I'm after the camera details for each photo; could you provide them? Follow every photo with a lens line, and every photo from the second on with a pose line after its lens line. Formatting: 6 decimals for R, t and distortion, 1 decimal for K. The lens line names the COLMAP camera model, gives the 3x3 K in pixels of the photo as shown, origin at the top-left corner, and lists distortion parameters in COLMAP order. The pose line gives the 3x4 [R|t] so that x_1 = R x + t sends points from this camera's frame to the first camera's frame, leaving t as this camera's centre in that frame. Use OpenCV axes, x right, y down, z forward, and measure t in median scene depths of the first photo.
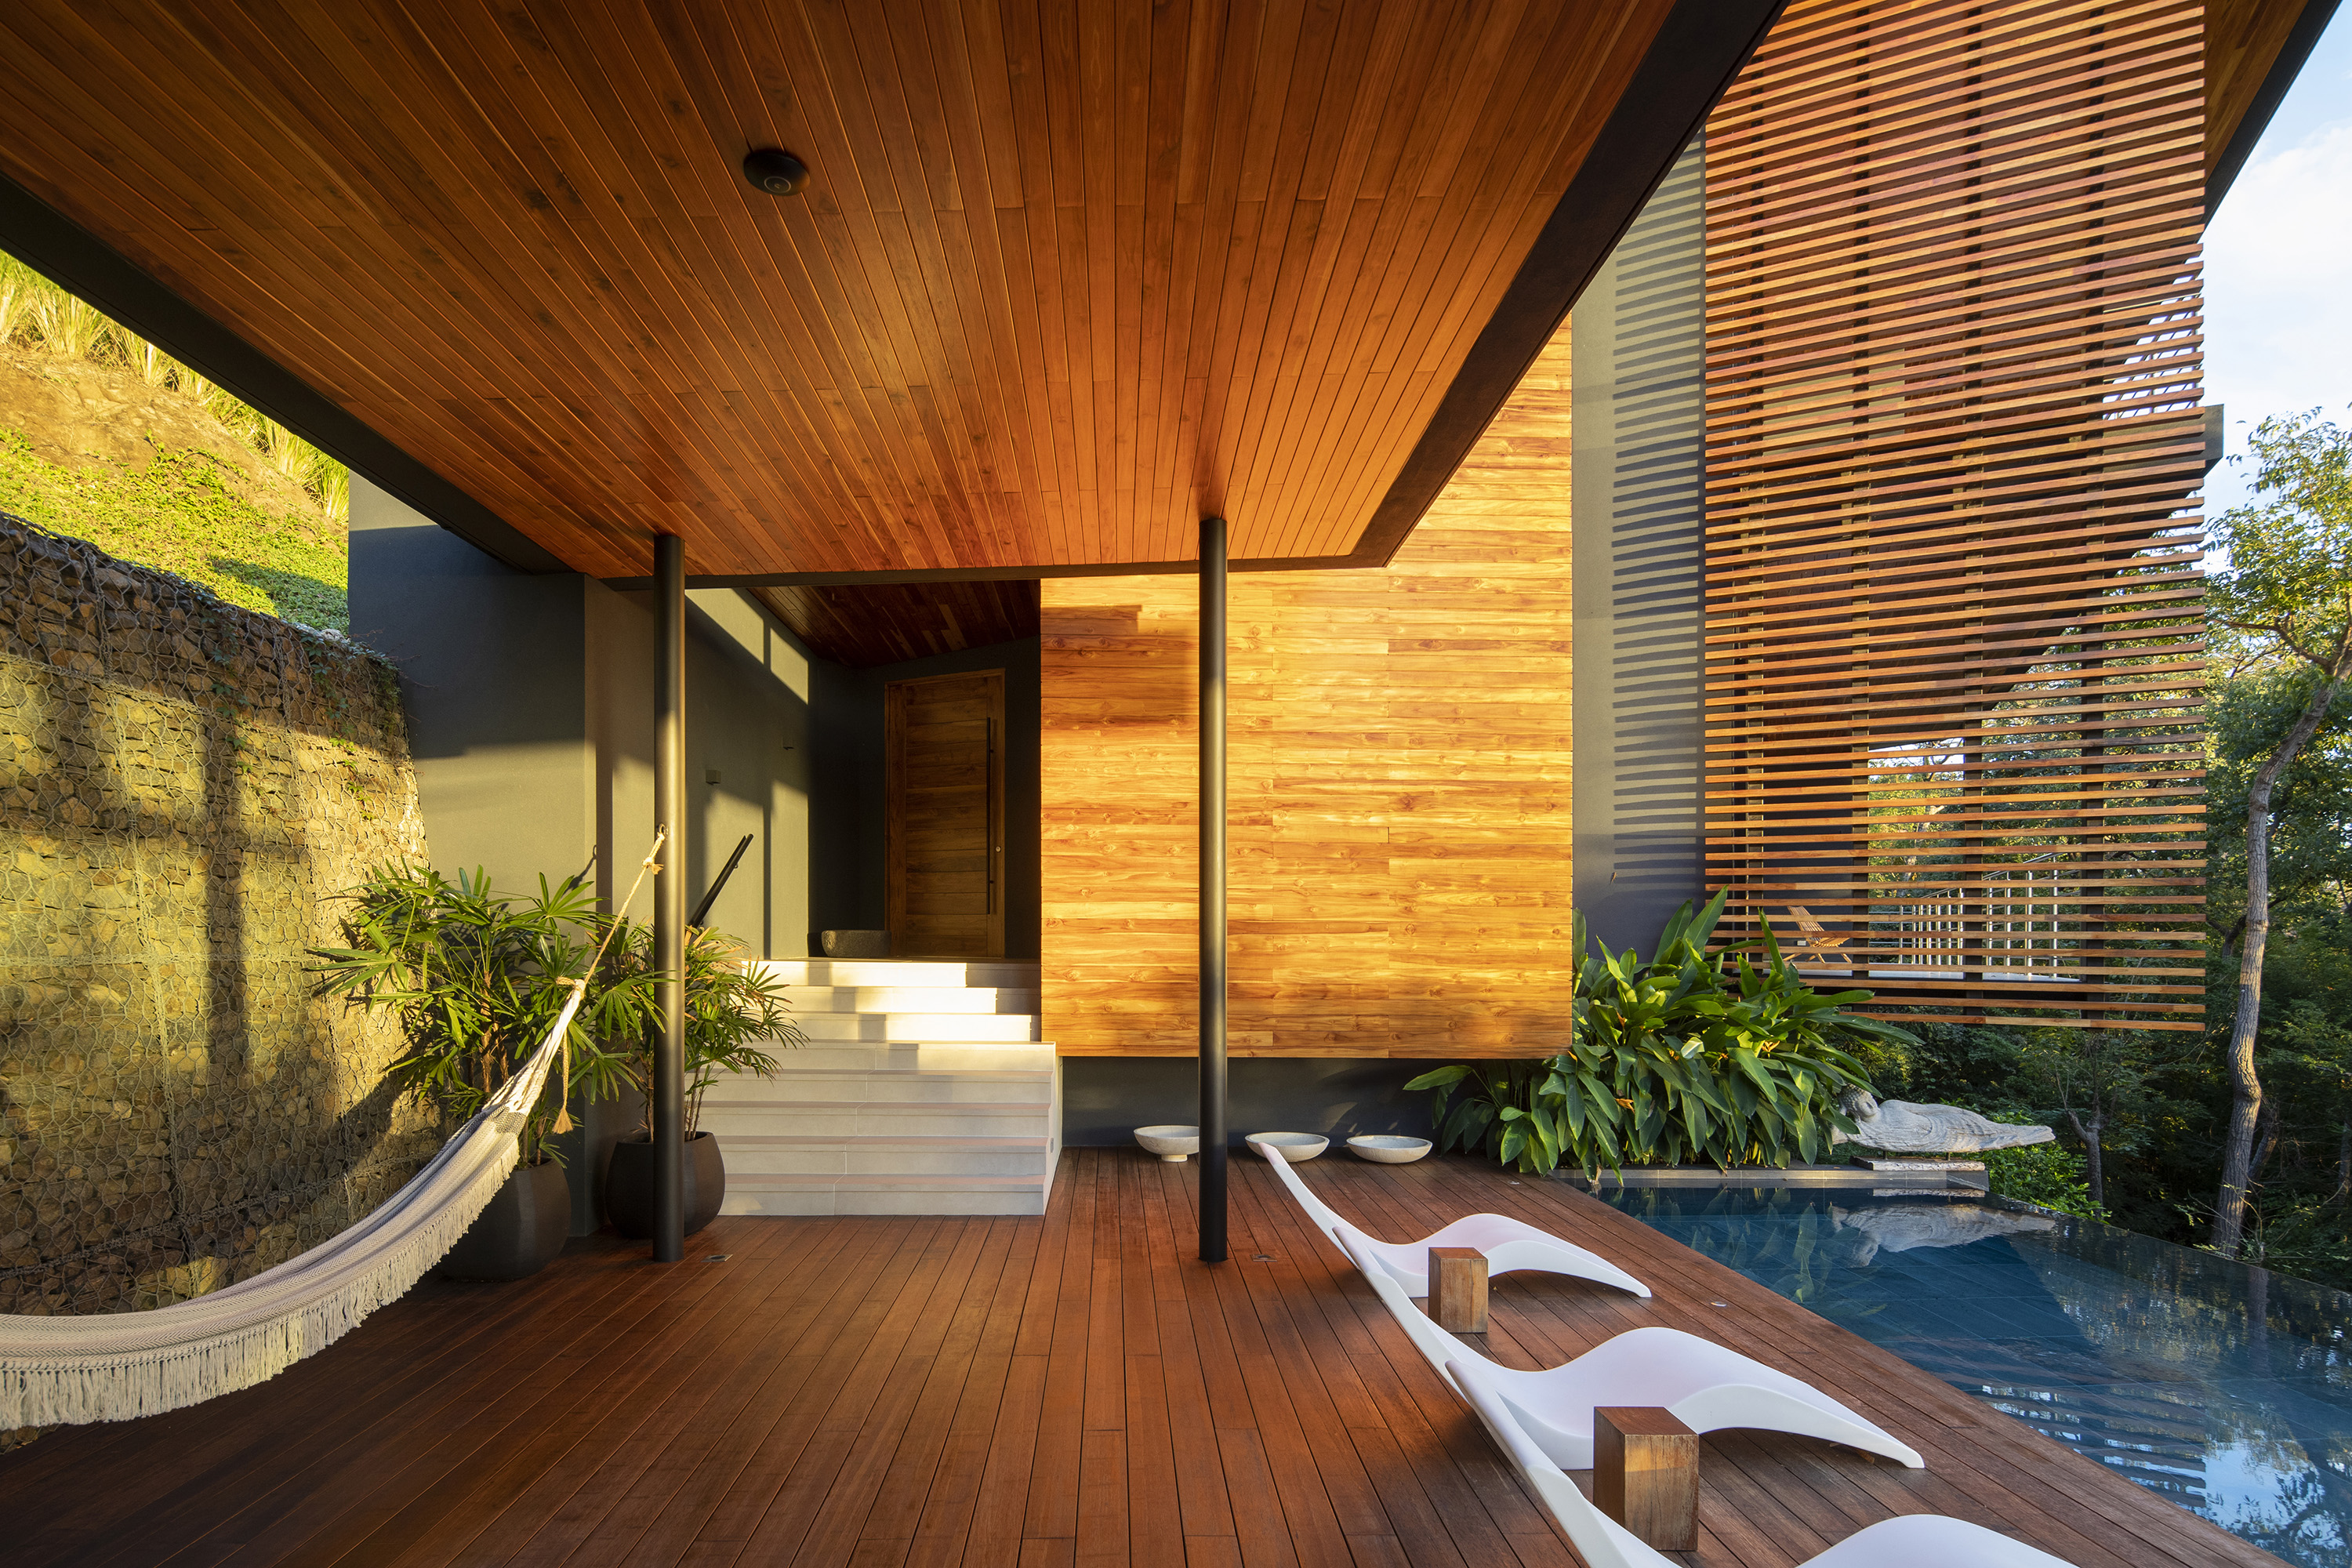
lens RADIAL K [[1171.6, 0, 1153.4], [0, 1171.6, 959.7], [0, 0, 1]] dist [0.003229, -0.000291]
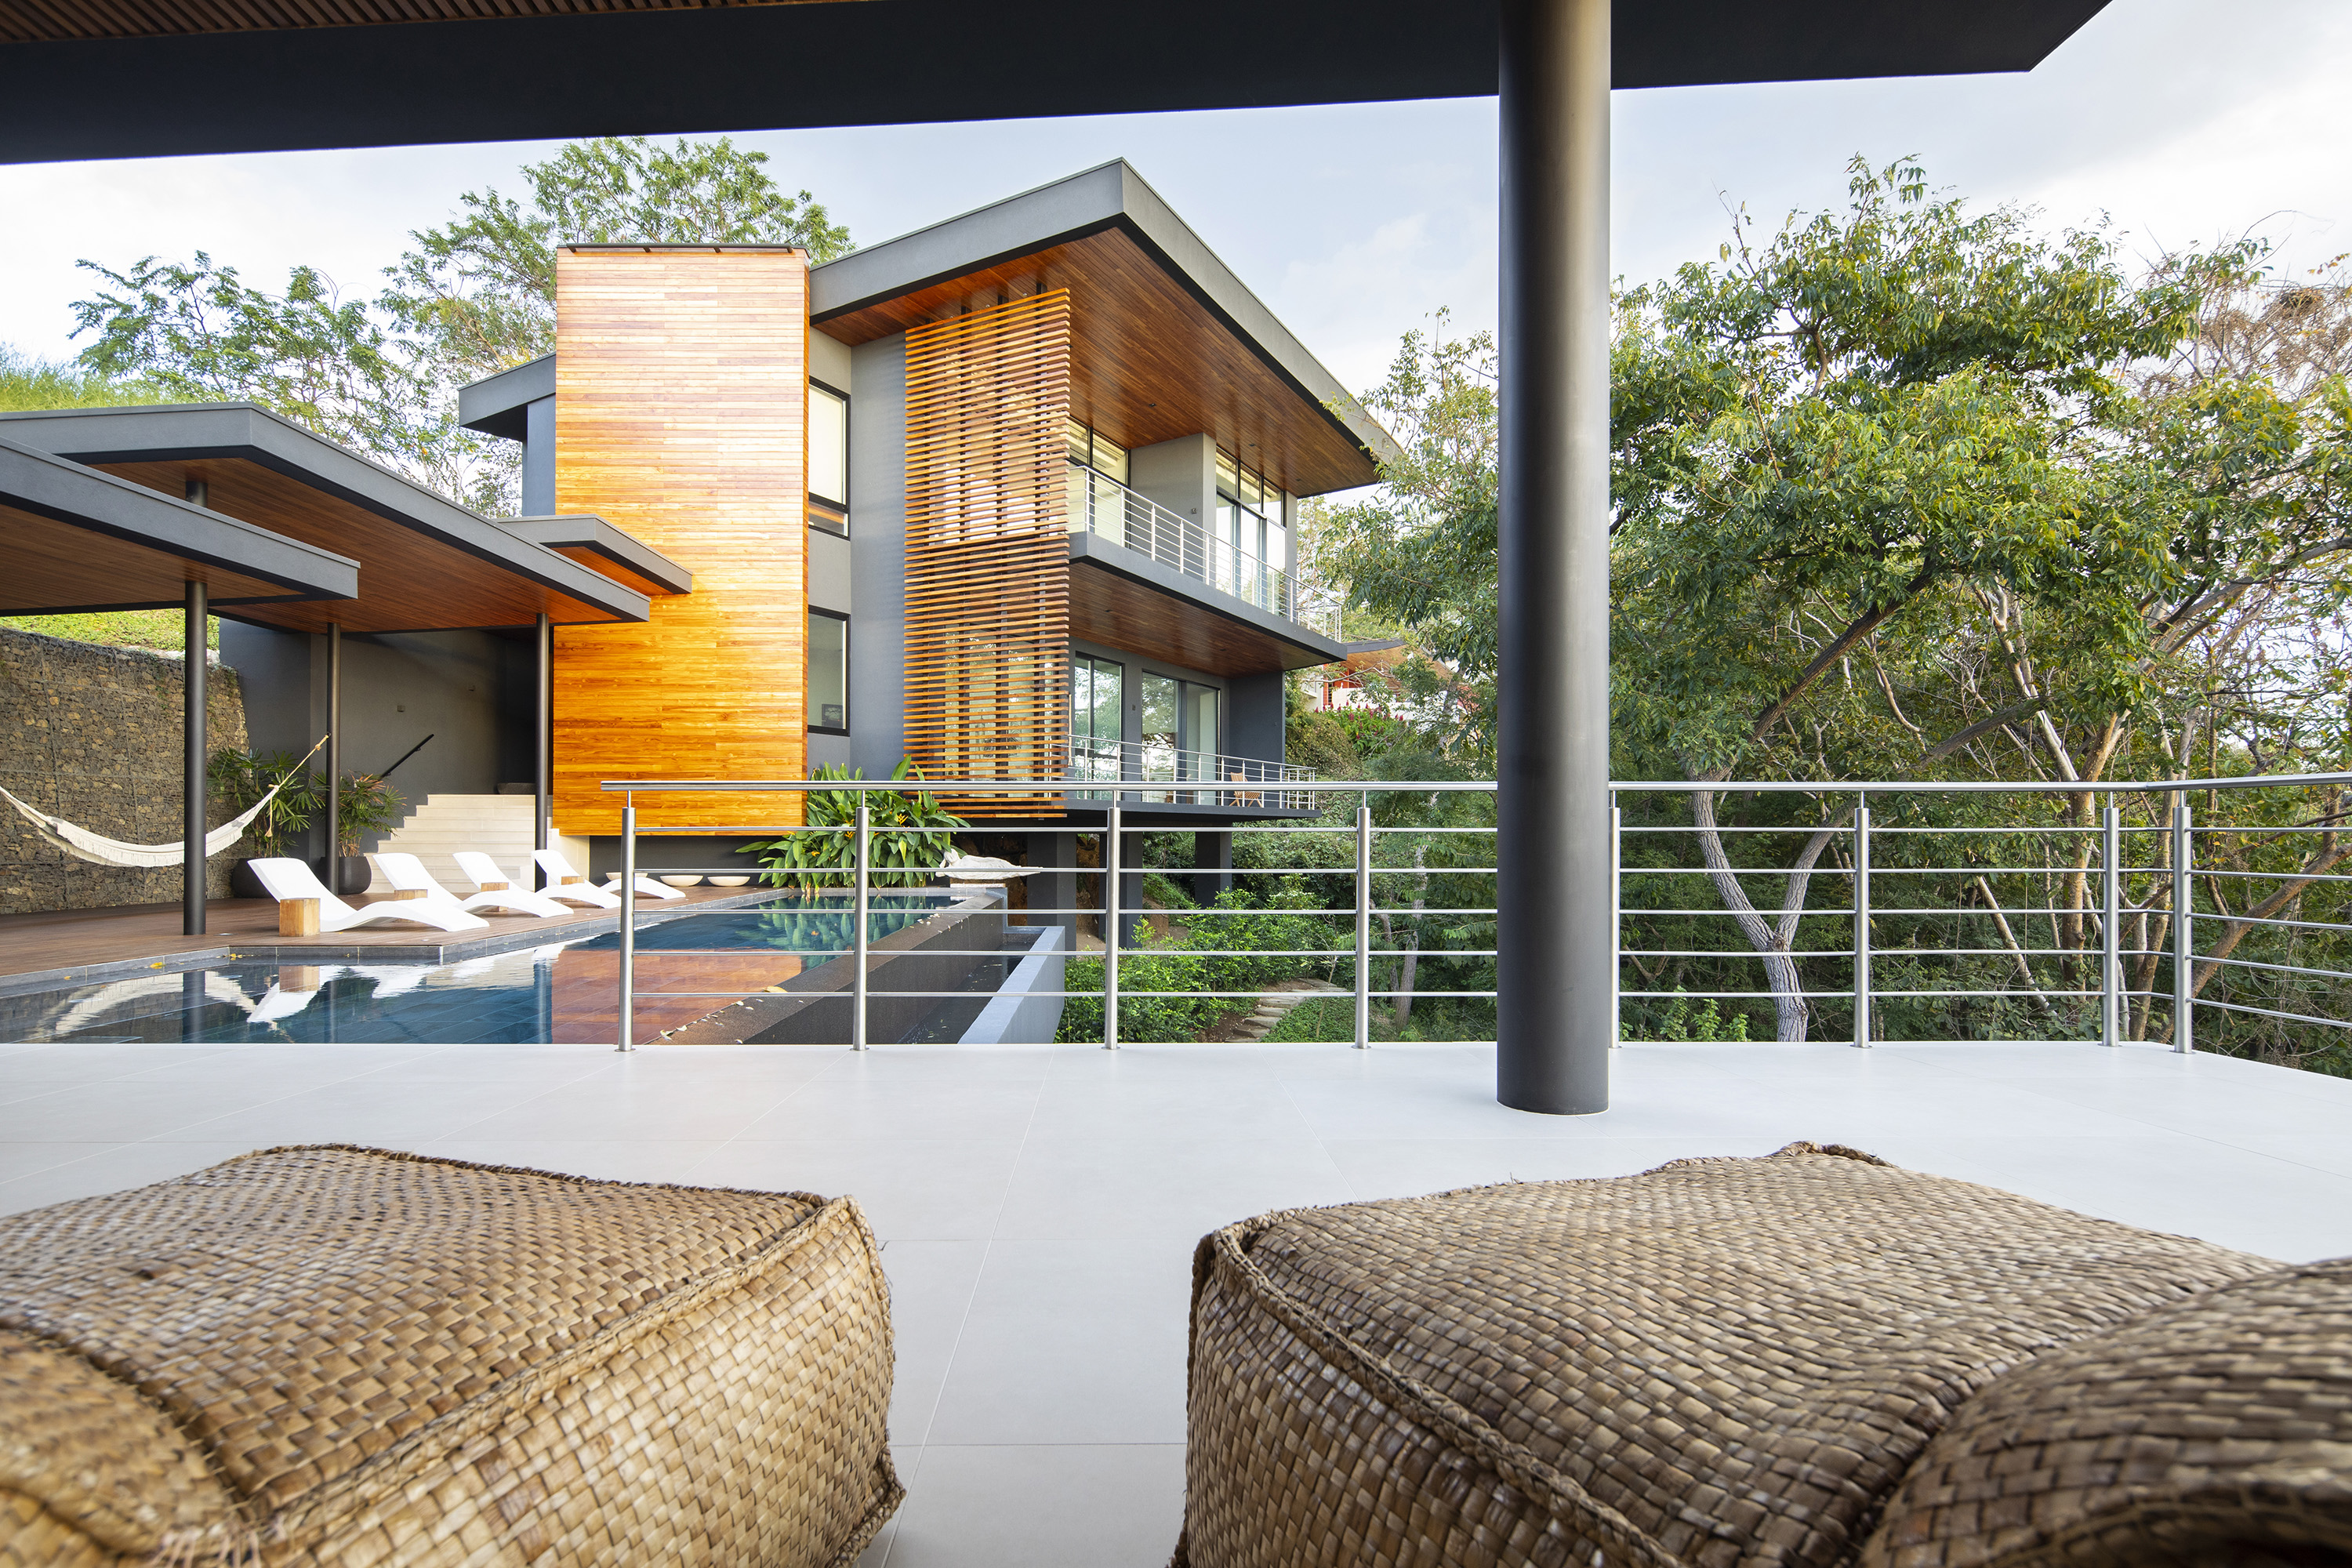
lens RADIAL K [[1123.7, 0, 1139.4], [0, 1123.7, 824.0], [0, 0, 1]] dist [-0.002518, -0.001332]
pose [[0.999922, -0.007571, -0.009978, 0.996072], [0.007392, 0.999814, -0.017801, 0.104629], [0.010111, 0.017726, 0.999792, -1.048313]]
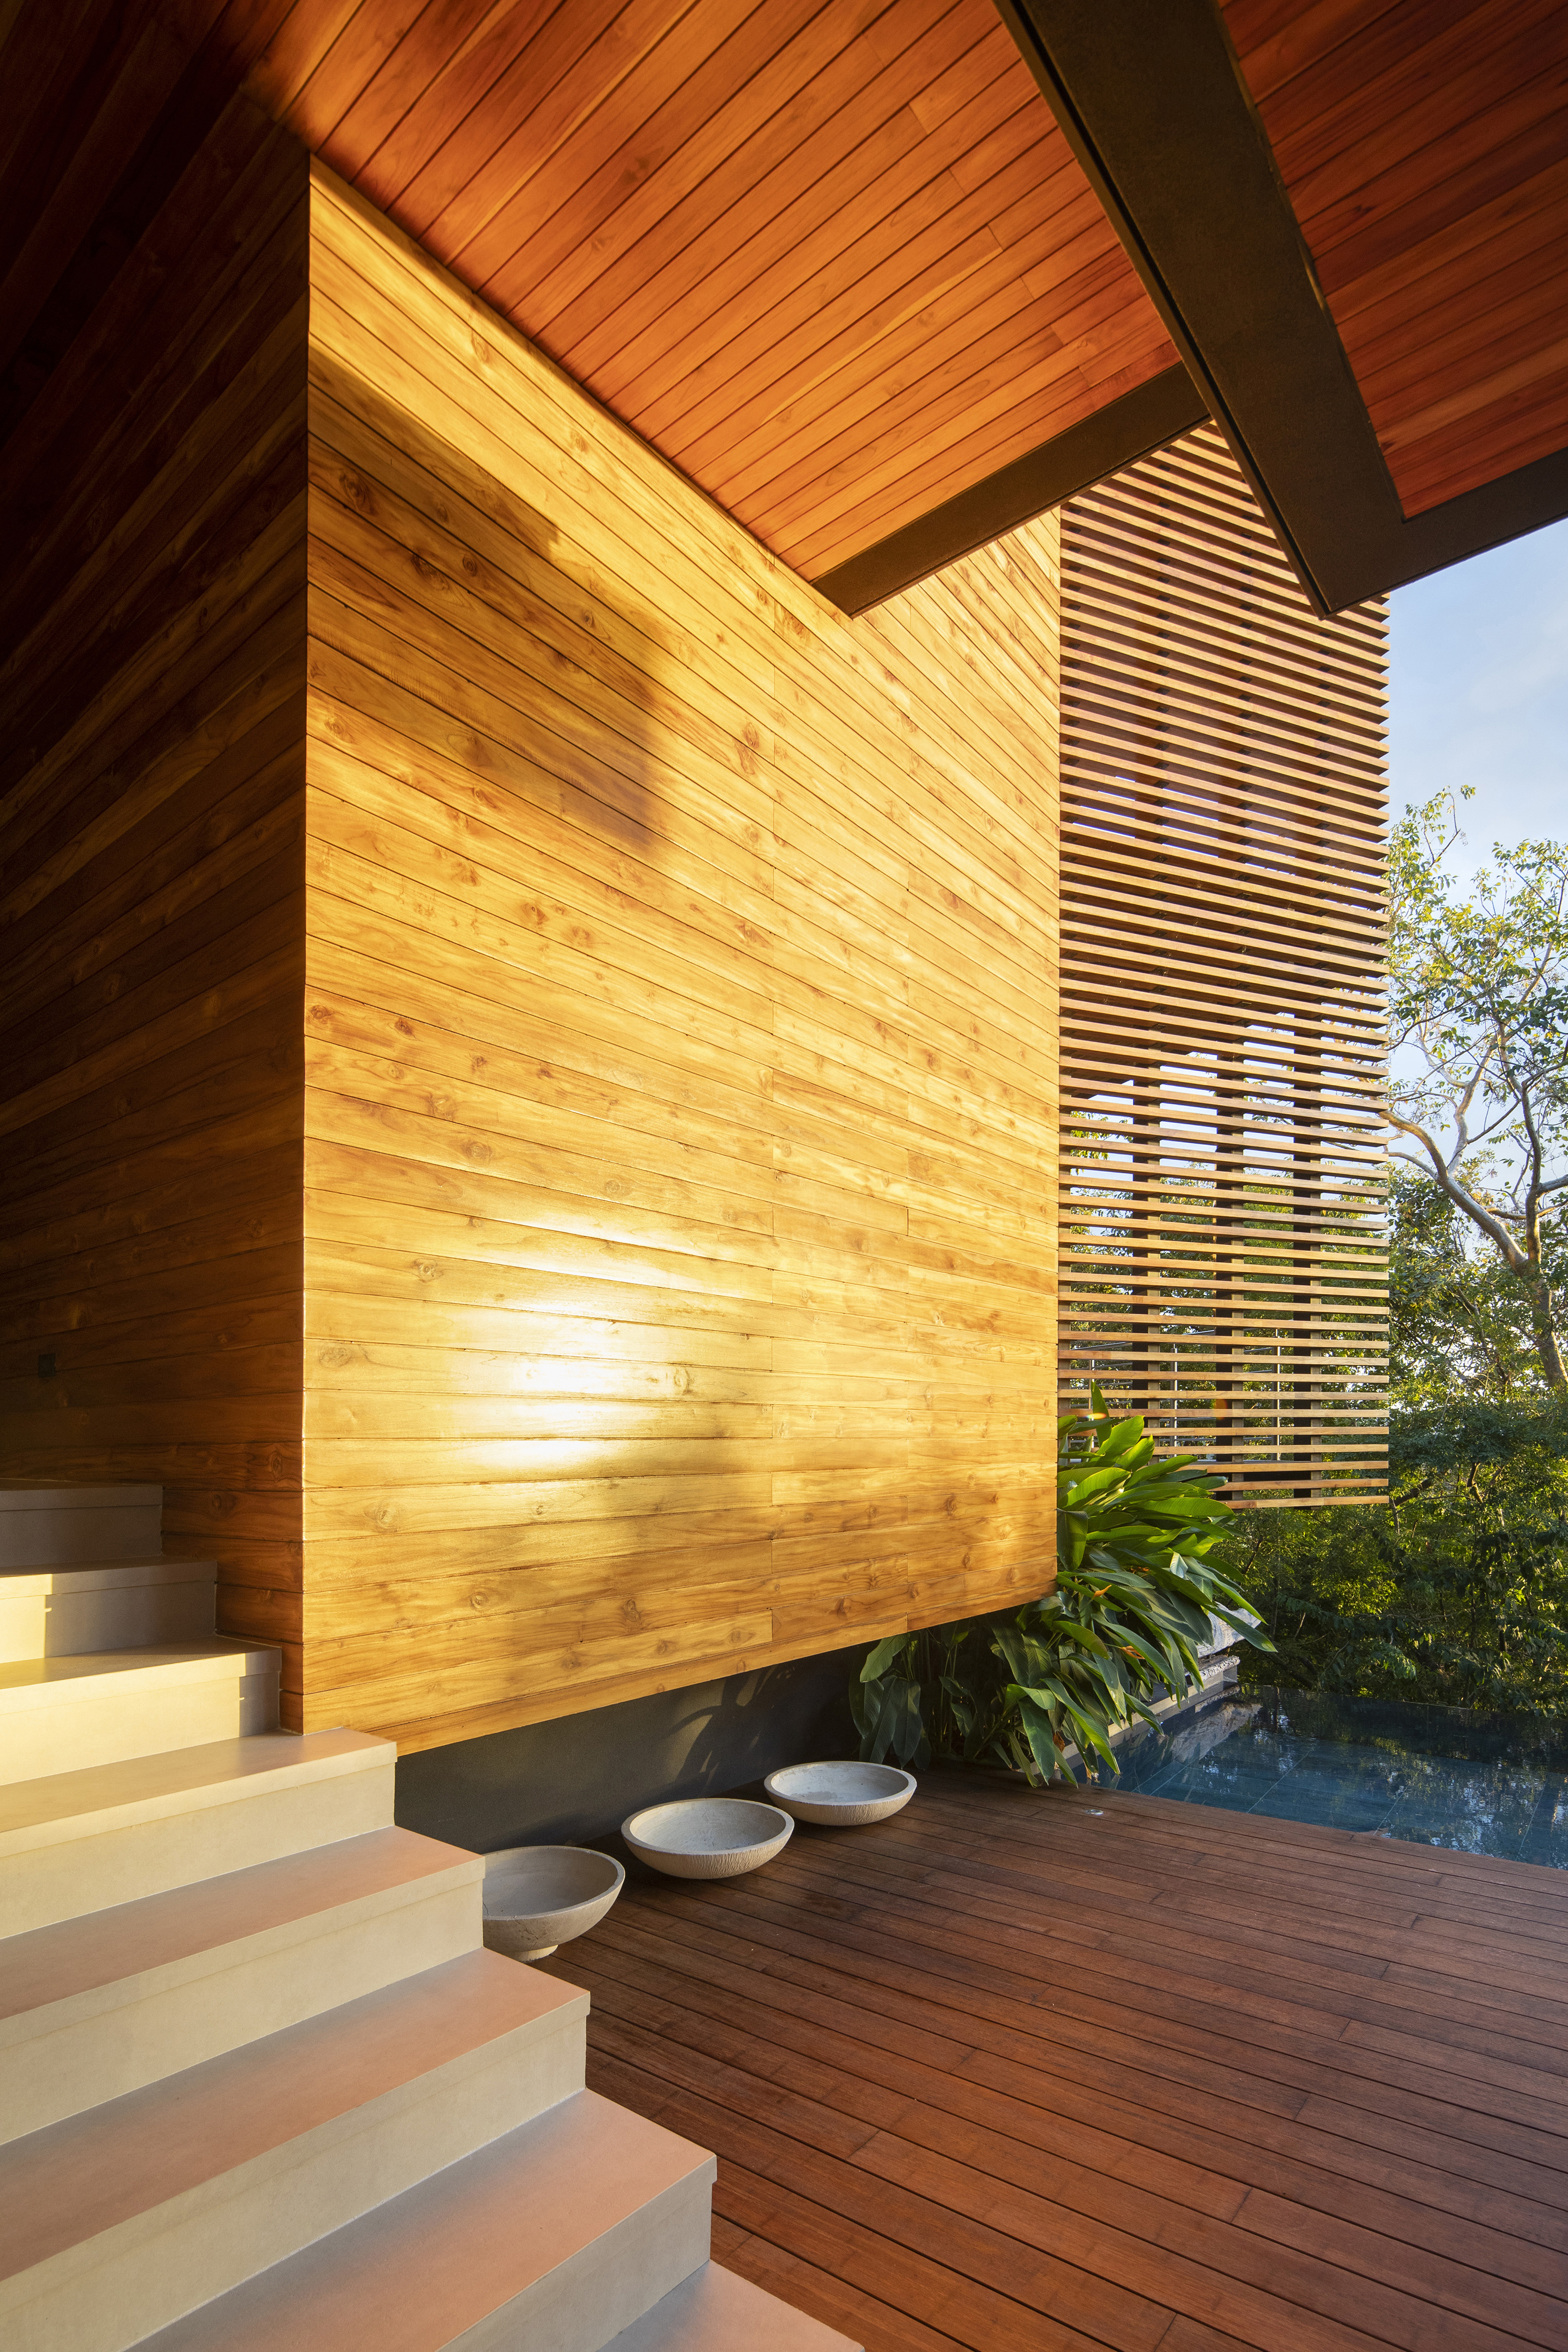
lens RADIAL K [[1171.6, 0, 769.3], [0, 1171.6, 1405.0], [0, 0, 1]] dist [0.003229, -0.000291]
pose [[0.639259, 0.009768, 0.768929, -0.253439], [0.012662, 0.999650, -0.023226, -0.009303], [-0.768887, 0.024584, 0.638912, 0.703786]]
